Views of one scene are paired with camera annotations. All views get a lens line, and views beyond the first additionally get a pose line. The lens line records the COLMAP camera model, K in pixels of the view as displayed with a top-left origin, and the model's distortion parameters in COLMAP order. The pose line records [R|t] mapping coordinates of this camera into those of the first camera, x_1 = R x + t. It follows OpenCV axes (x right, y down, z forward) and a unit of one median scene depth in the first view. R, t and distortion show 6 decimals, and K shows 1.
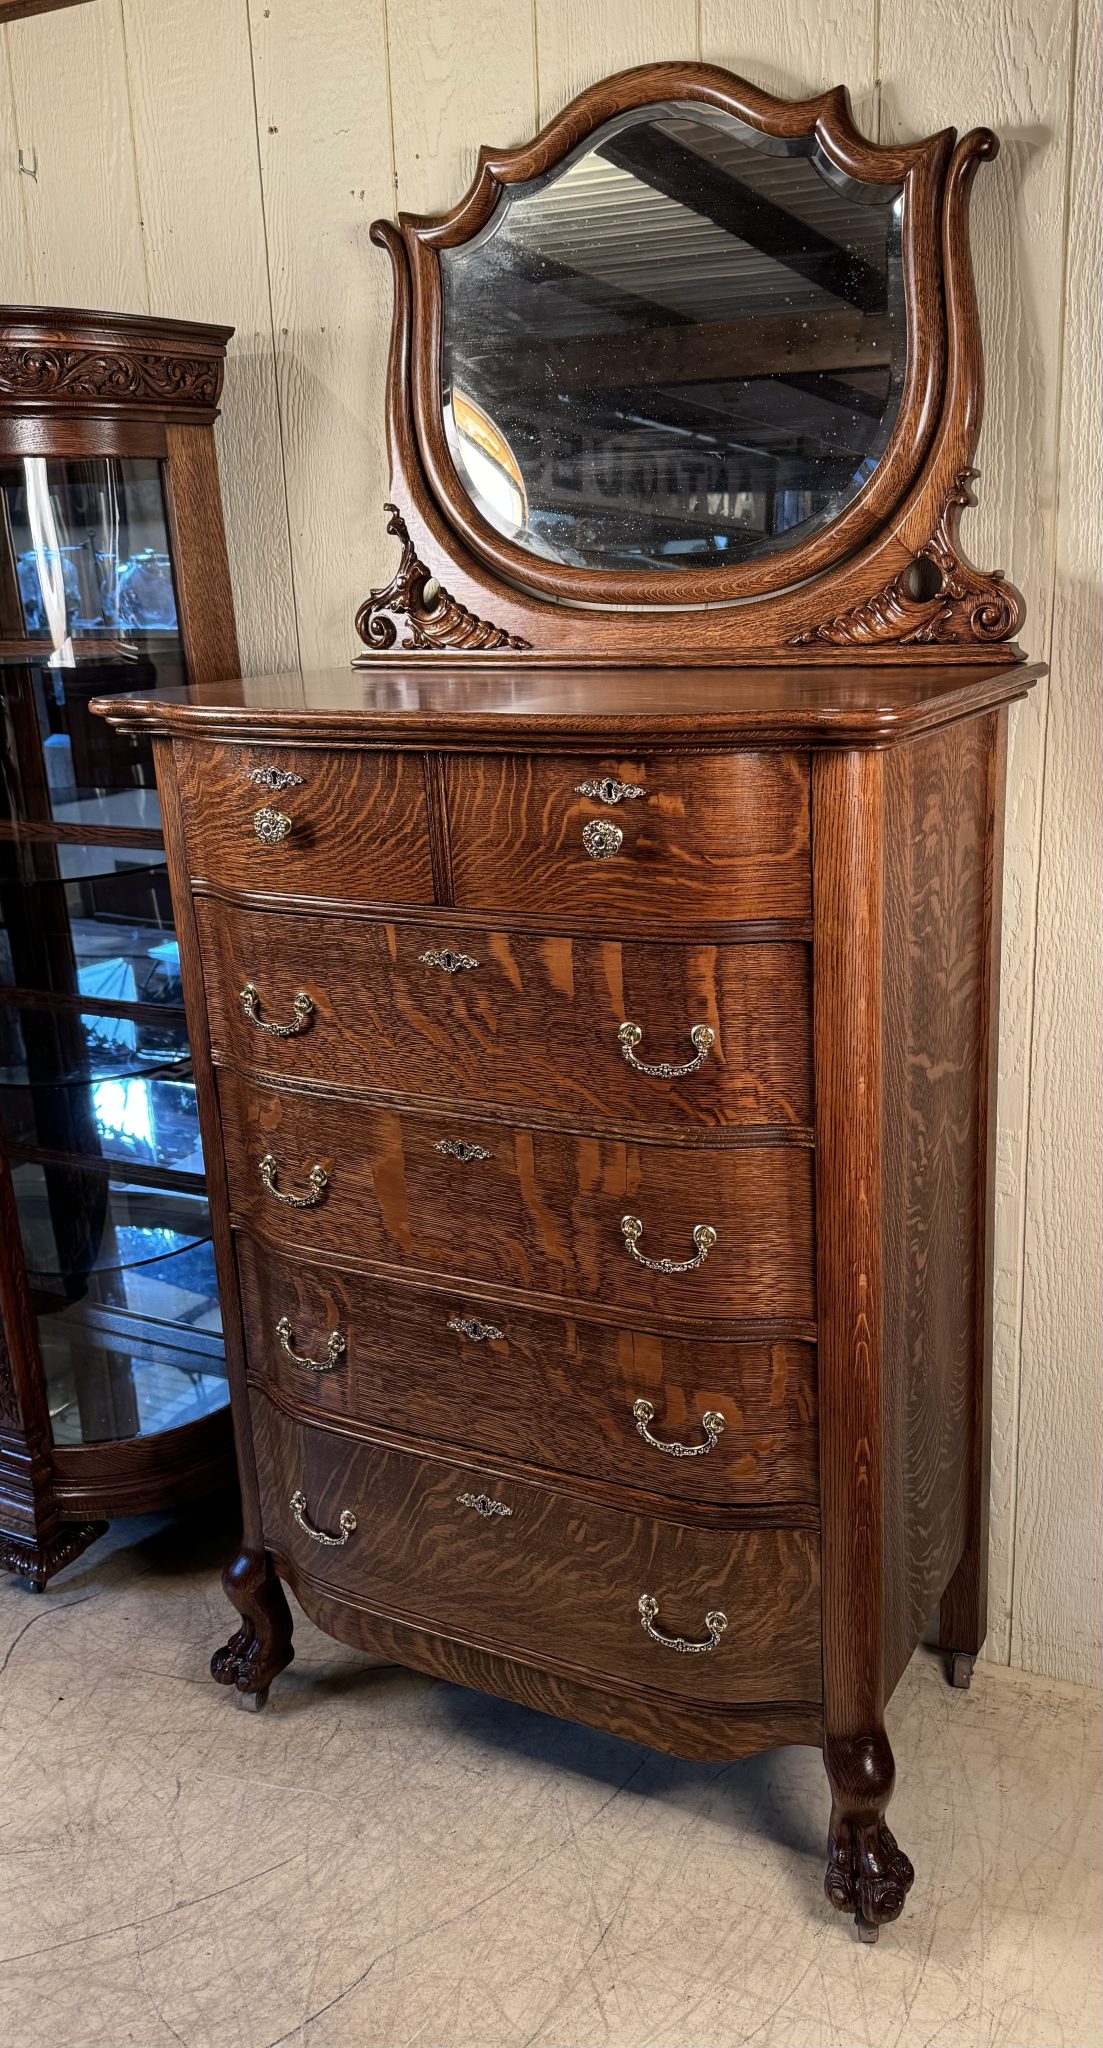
lens RADIAL K [[1577.5, 0, 662.2], [0, 1577.5, 981.9], [0, 0, 1]] dist [0.154842, -0.304473]
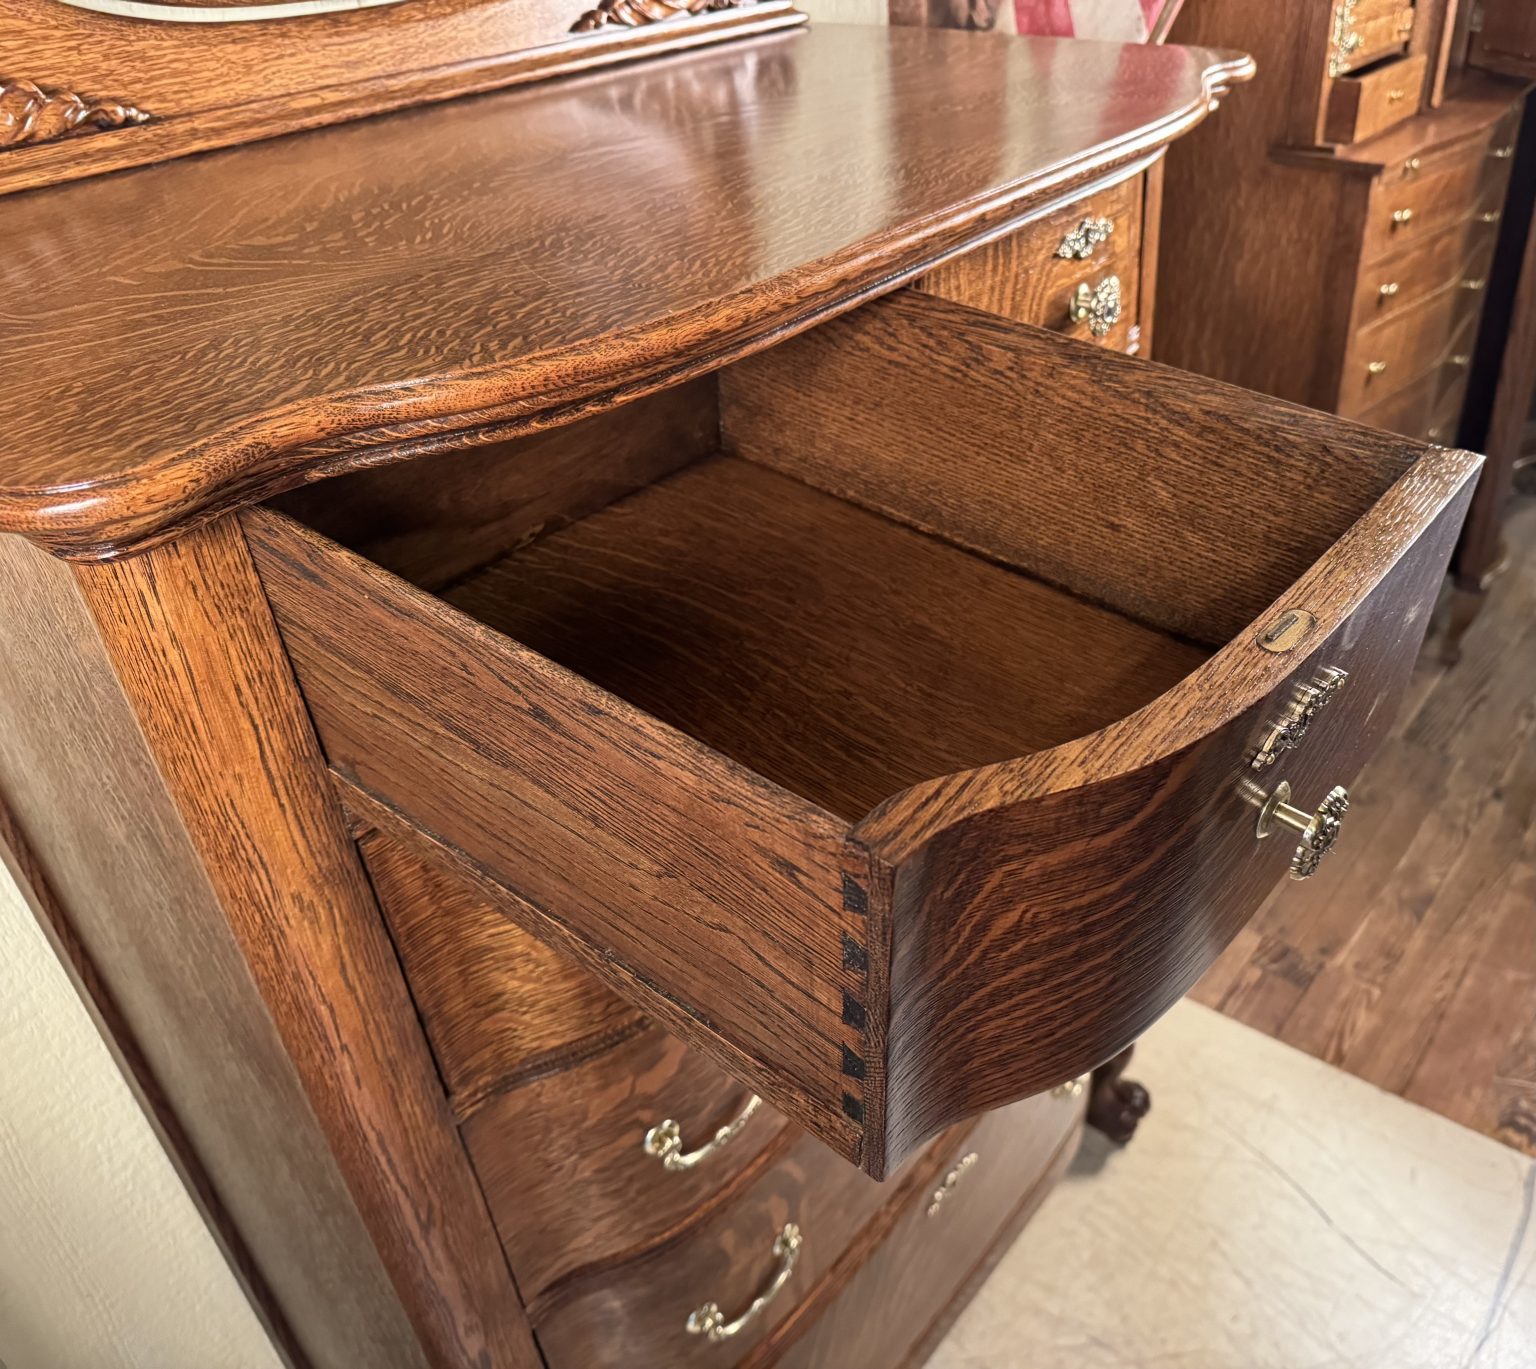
lens RADIAL K [[1321.1, 0, 929.4], [0, 1321.1, 687.2], [0, 0, 1]] dist [-0.008393, -0.018154]
pose [[0.163693, -0.525423, 0.834946, -0.585754], [0.281128, 0.836114, 0.471042, -0.227479], [-0.945607, 0.157621, 0.284577, 0.832030]]
